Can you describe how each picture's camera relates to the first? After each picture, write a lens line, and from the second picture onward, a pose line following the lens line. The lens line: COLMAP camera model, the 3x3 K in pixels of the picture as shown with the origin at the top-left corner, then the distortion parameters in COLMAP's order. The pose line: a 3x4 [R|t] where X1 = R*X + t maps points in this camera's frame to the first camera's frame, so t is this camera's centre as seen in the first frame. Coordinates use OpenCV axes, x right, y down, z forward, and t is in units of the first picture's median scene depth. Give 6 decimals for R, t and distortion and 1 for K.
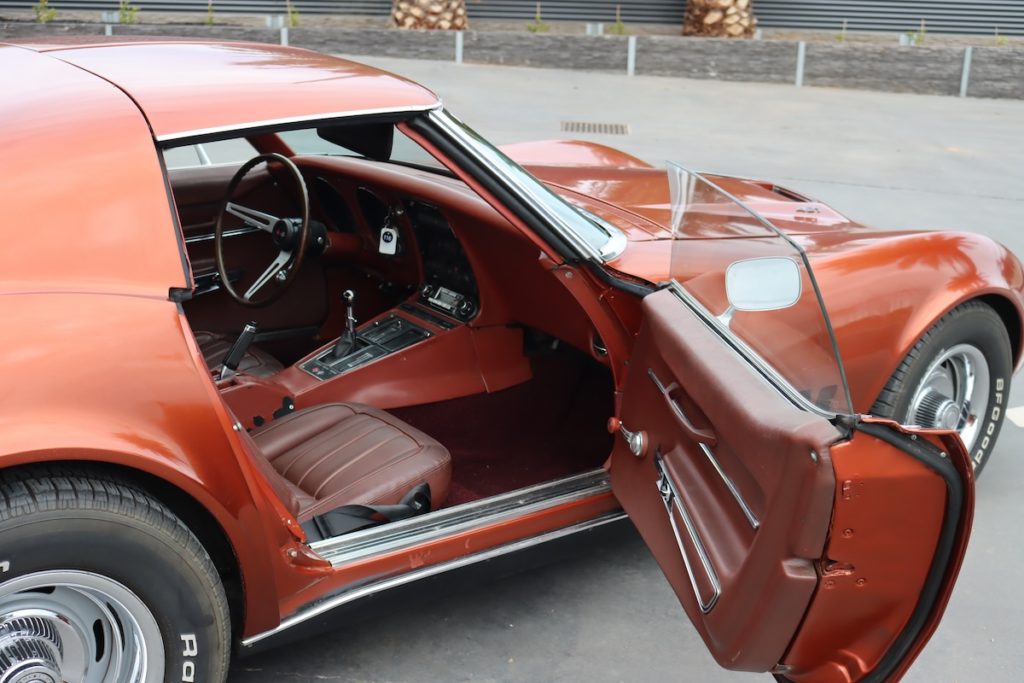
lens RADIAL K [[1363.2, 0, 512.0], [0, 1363.2, 341.5], [0, 0, 1]] dist [-0.033300, -0.001887]
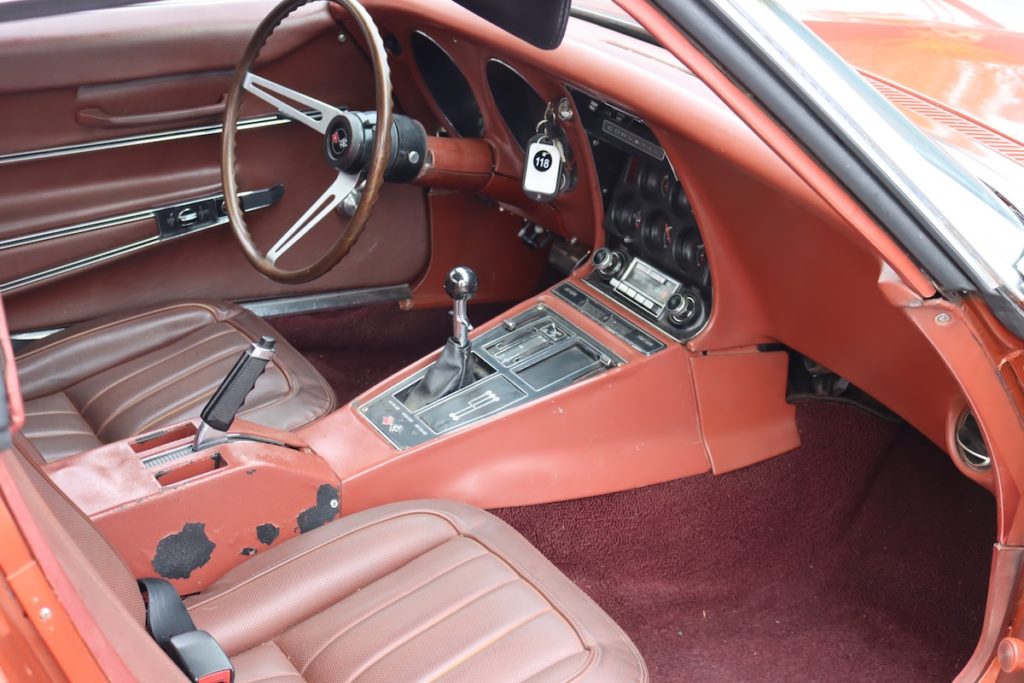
lens RADIAL K [[1586.7, 0, 512.0], [0, 1586.7, 341.5], [0, 0, 1]] dist [0.007731, 0.016670]
pose [[0.993399, 0.066710, -0.093313, -0.041569], [-0.055421, 0.991379, 0.118729, -0.080702], [0.100429, -0.112774, 0.988532, 0.397257]]
